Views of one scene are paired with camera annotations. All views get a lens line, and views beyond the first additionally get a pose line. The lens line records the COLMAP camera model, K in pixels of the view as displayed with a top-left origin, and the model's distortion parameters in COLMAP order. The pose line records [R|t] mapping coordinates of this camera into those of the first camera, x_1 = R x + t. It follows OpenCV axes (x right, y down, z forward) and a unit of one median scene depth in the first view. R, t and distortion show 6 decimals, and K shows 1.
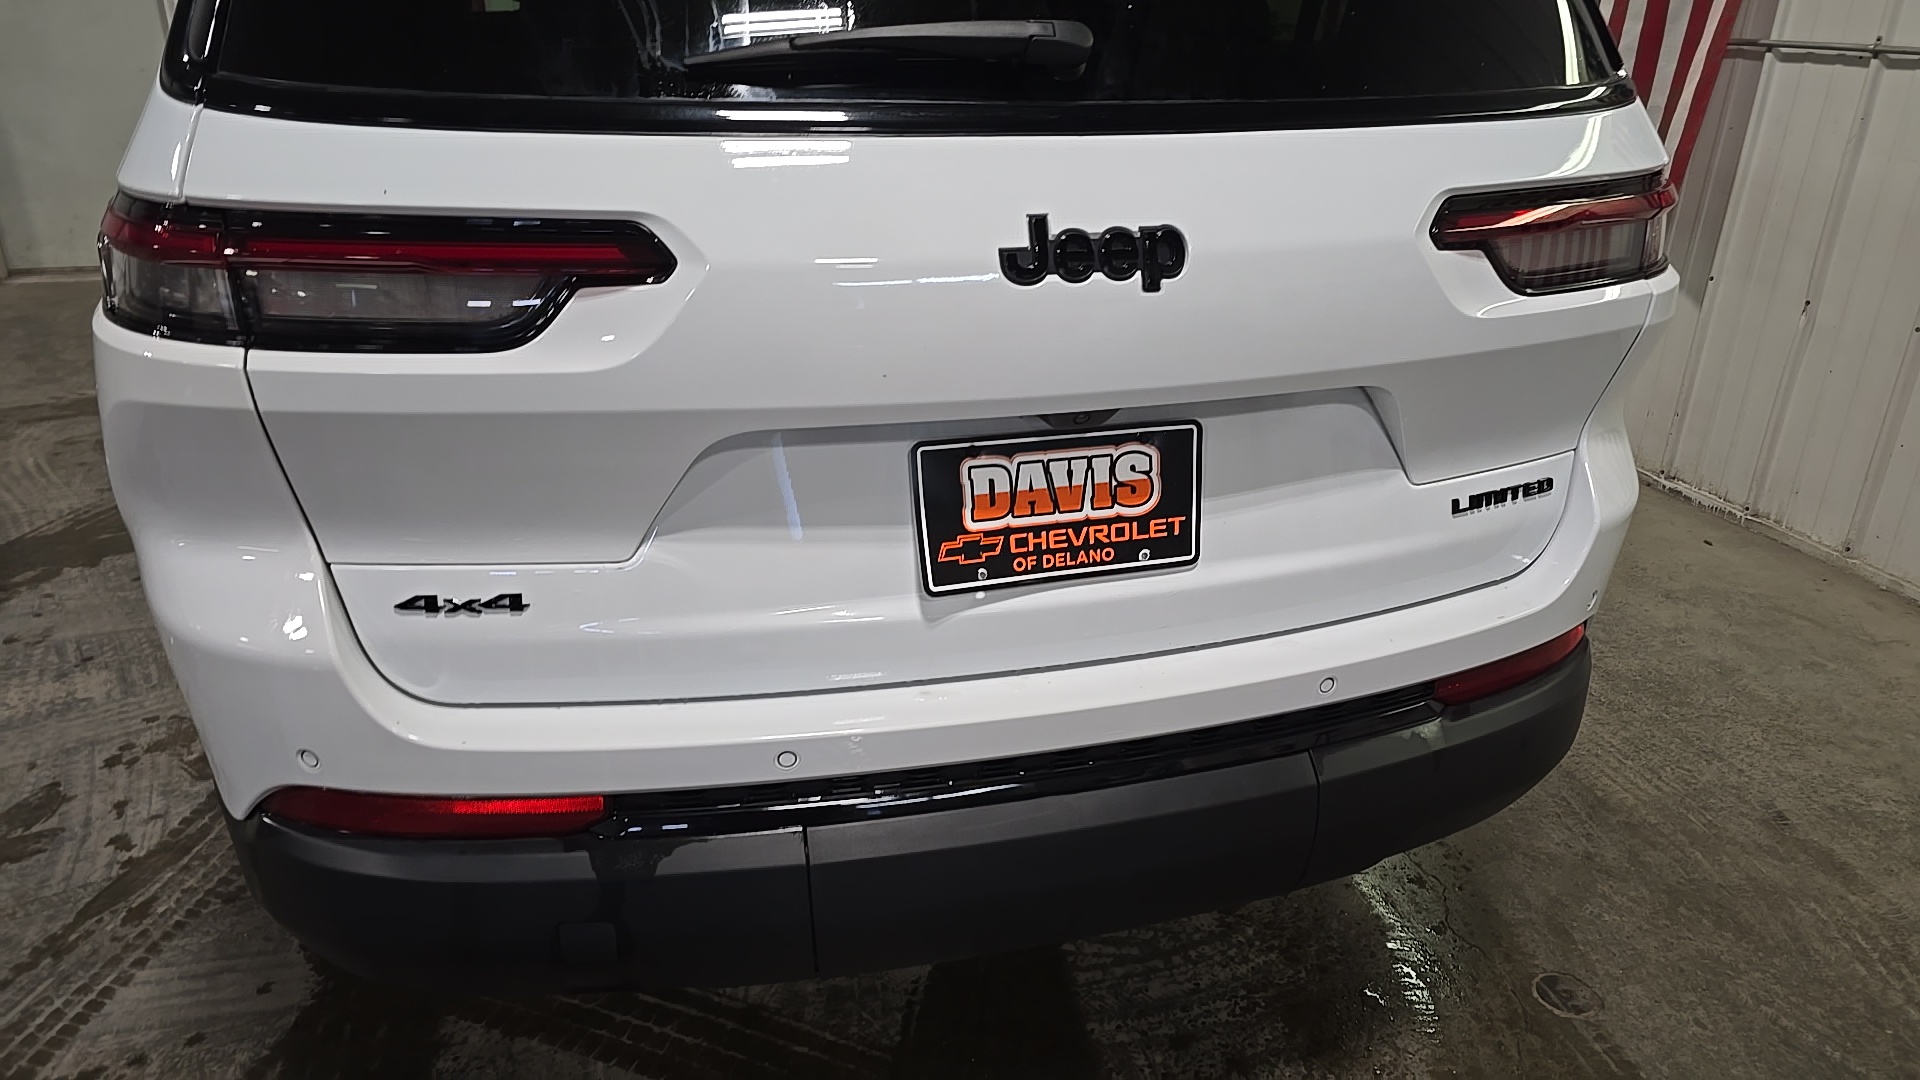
lens RADIAL K [[1225.6, 0, 960.0], [0, 1225.6, 540.0], [0, 0, 1]] dist [0.003228, 0.000647]
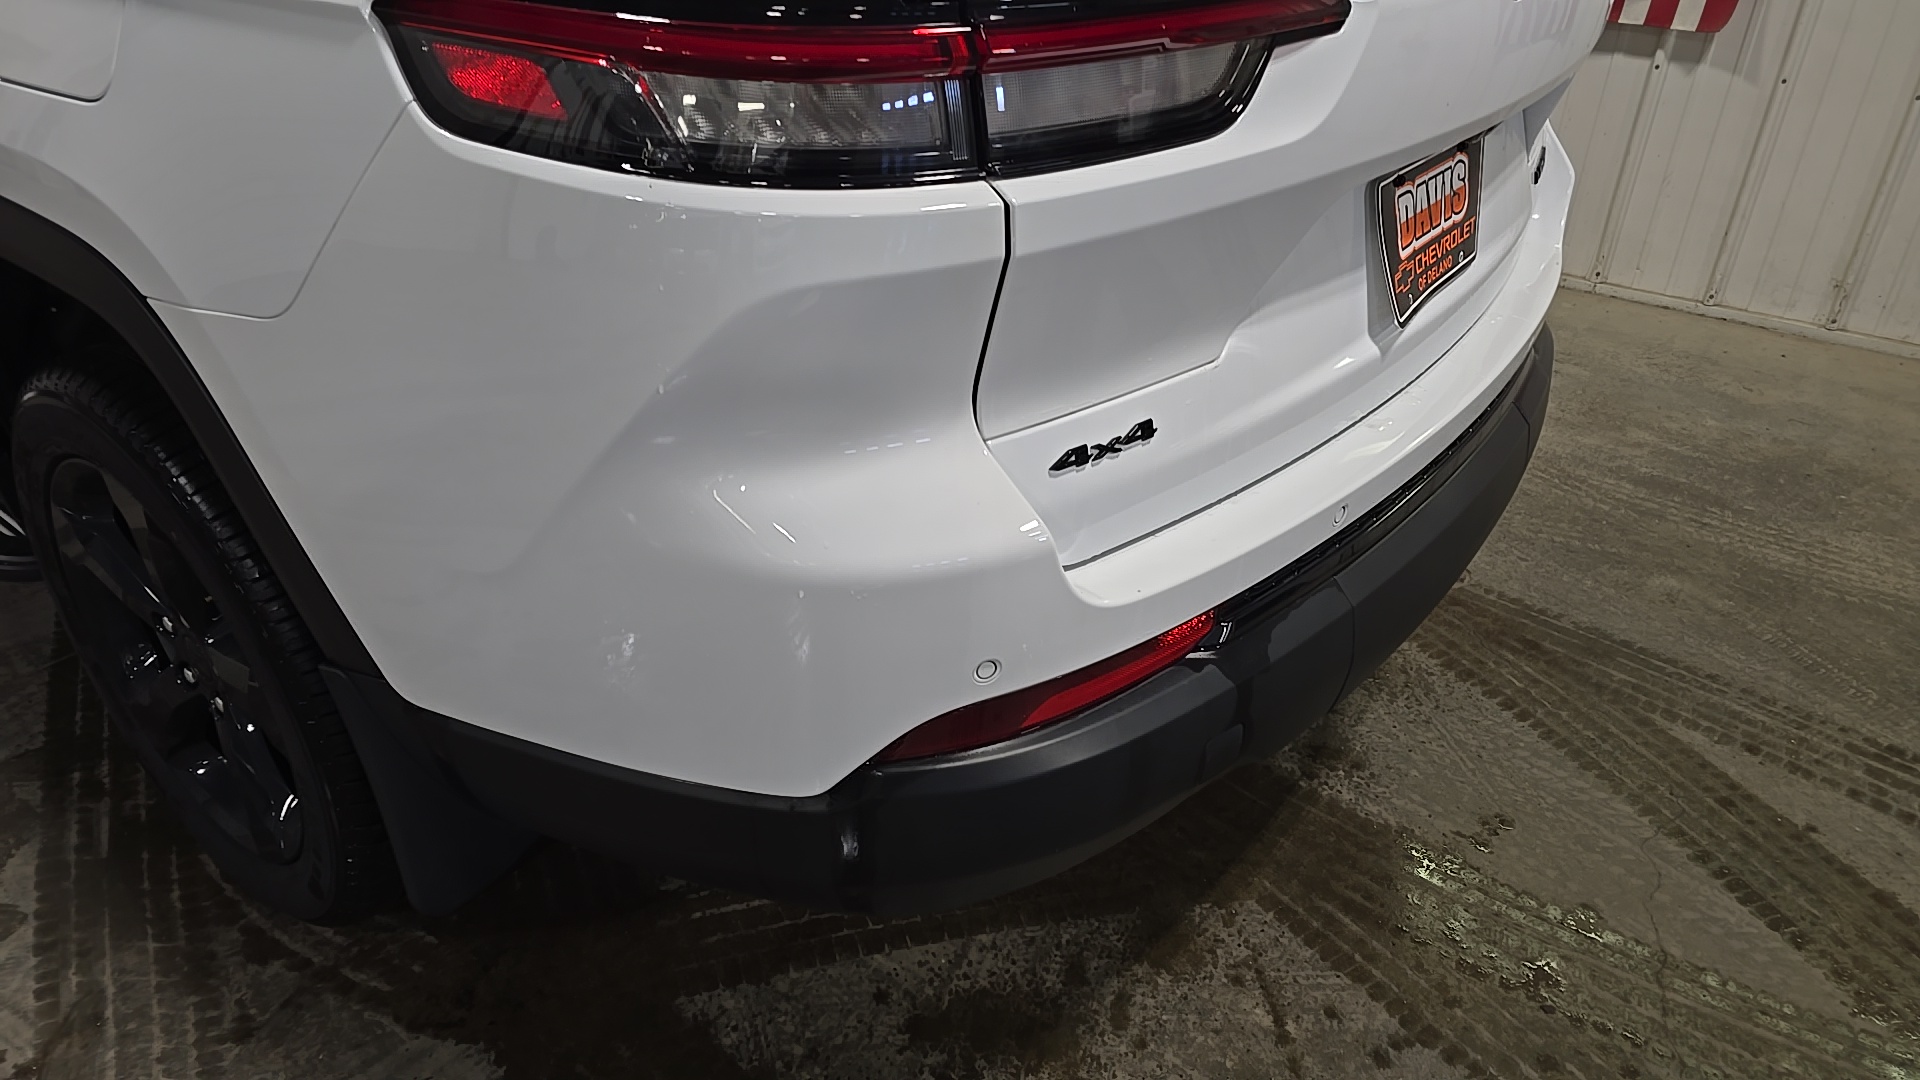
lens RADIAL K [[1255.8, 0, 960.0], [0, 1255.8, 540.0], [0, 0, 1]] dist [0.022390, -0.002484]
pose [[0.818155, -0.304036, 0.488041, -0.904225], [0.222886, 0.950102, 0.218239, -0.099405], [-0.530041, -0.069776, 0.845096, 0.268705]]
